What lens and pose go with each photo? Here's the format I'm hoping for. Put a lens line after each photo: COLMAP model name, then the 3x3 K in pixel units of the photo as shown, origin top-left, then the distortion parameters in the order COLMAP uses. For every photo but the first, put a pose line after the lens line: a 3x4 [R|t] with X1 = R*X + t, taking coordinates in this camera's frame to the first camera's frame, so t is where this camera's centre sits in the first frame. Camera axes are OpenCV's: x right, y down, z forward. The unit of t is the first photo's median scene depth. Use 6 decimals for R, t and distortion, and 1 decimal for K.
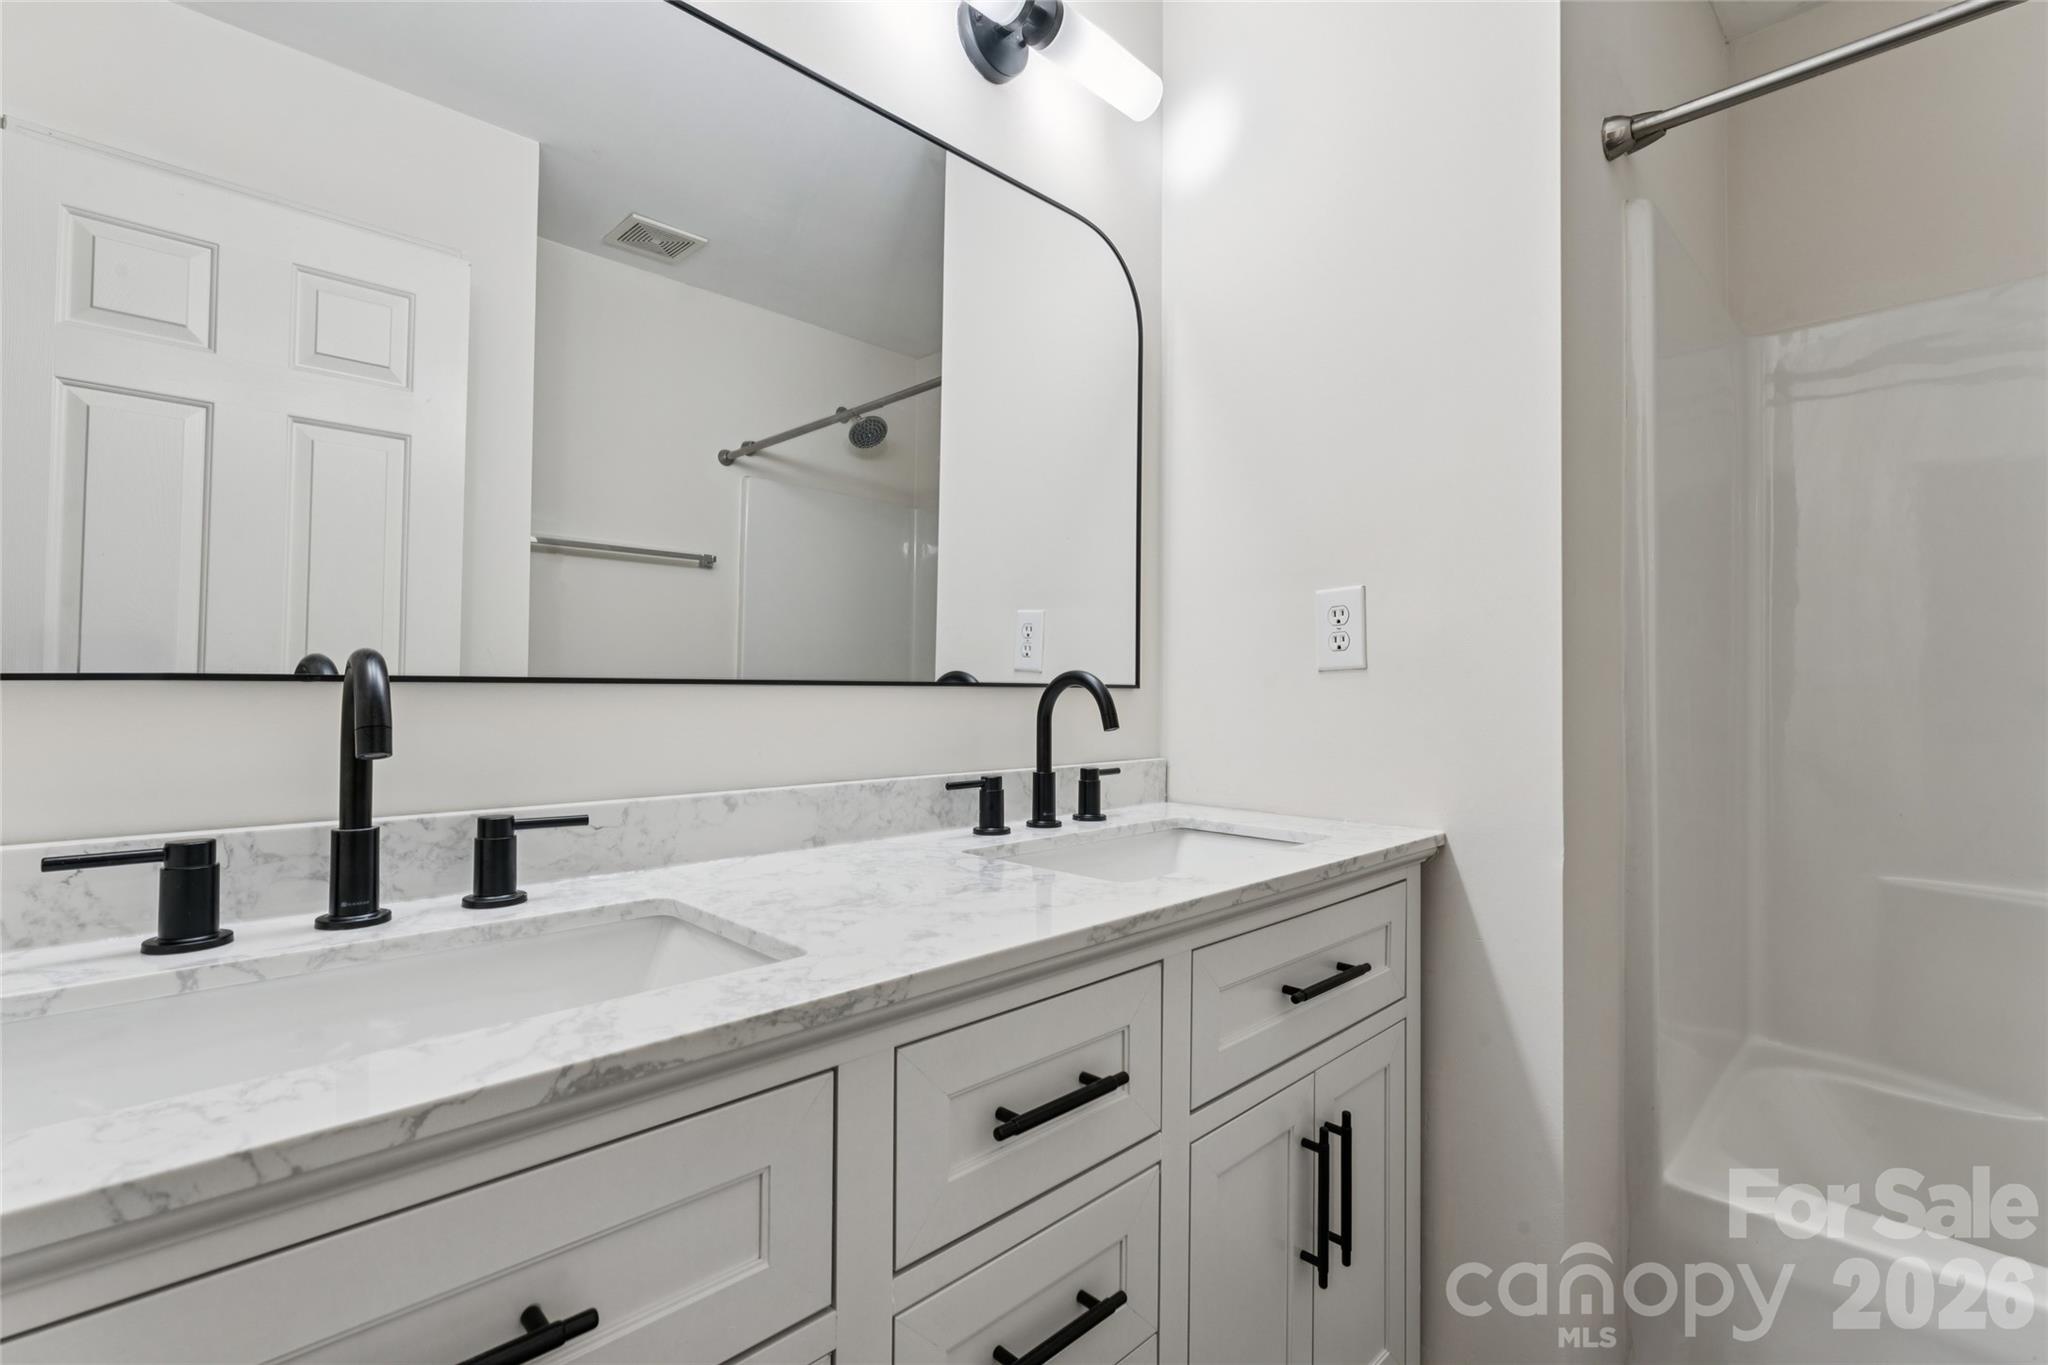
lens RADIAL K [[953.6, 0, 1024.0], [0, 953.6, 676.3], [0, 0, 1]] dist [-0.000948, -0.000467]
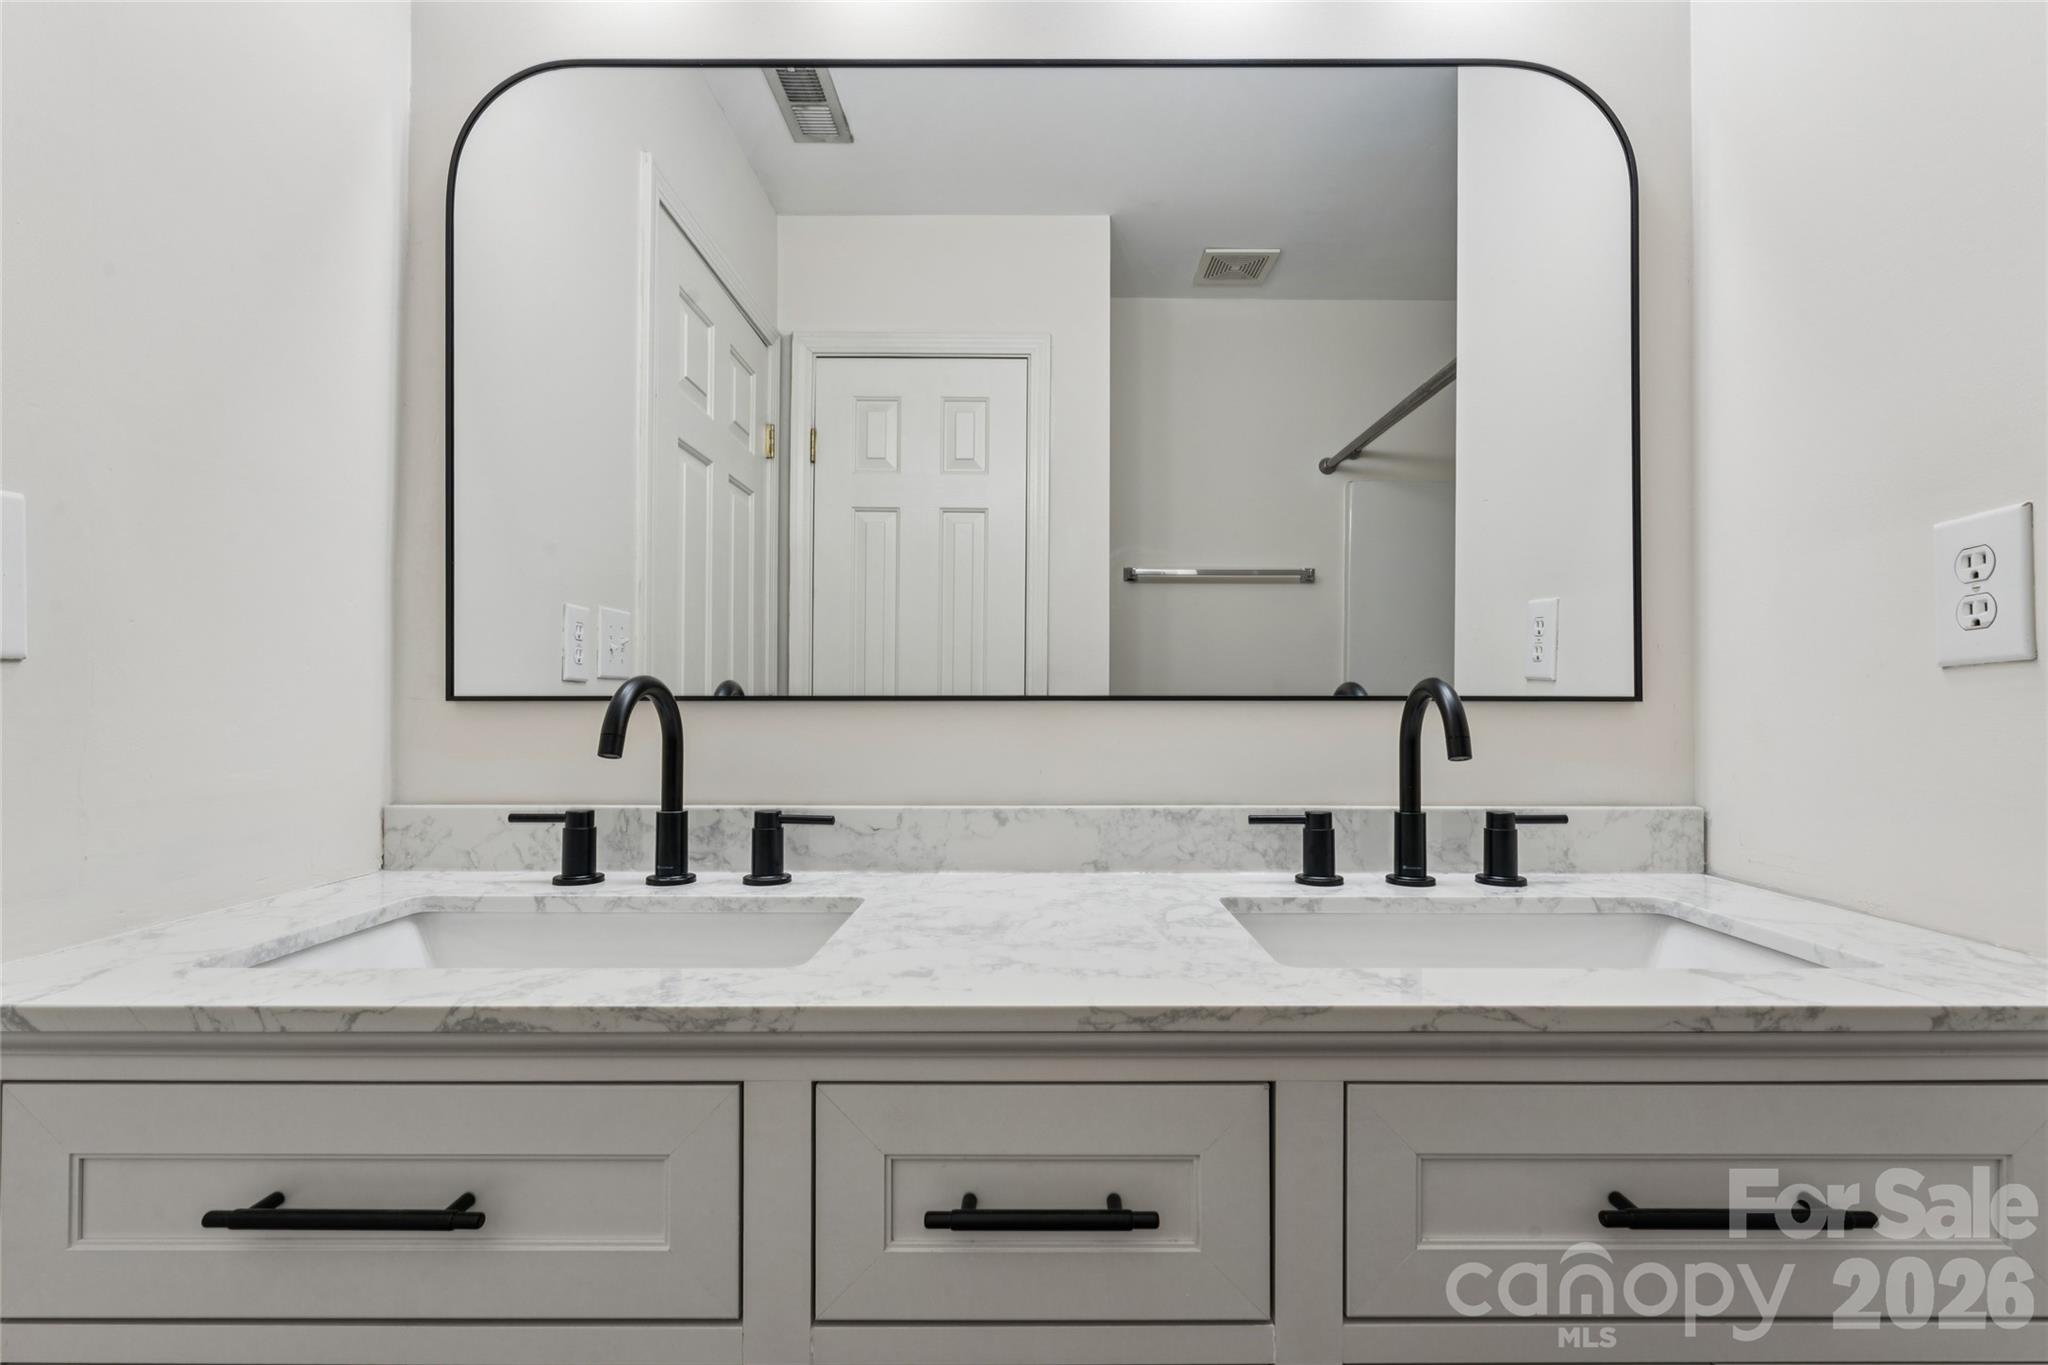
lens RADIAL K [[953.6, 0, 1030.0], [0, 953.6, 692.3], [0, 0, 1]] dist [-0.000948, -0.000467]
pose [[0.702161, -0.015315, -0.711853, 0.497524], [0.013276, 0.999876, -0.008416, 0.009719], [0.711894, -0.003541, 0.702278, 0.350587]]
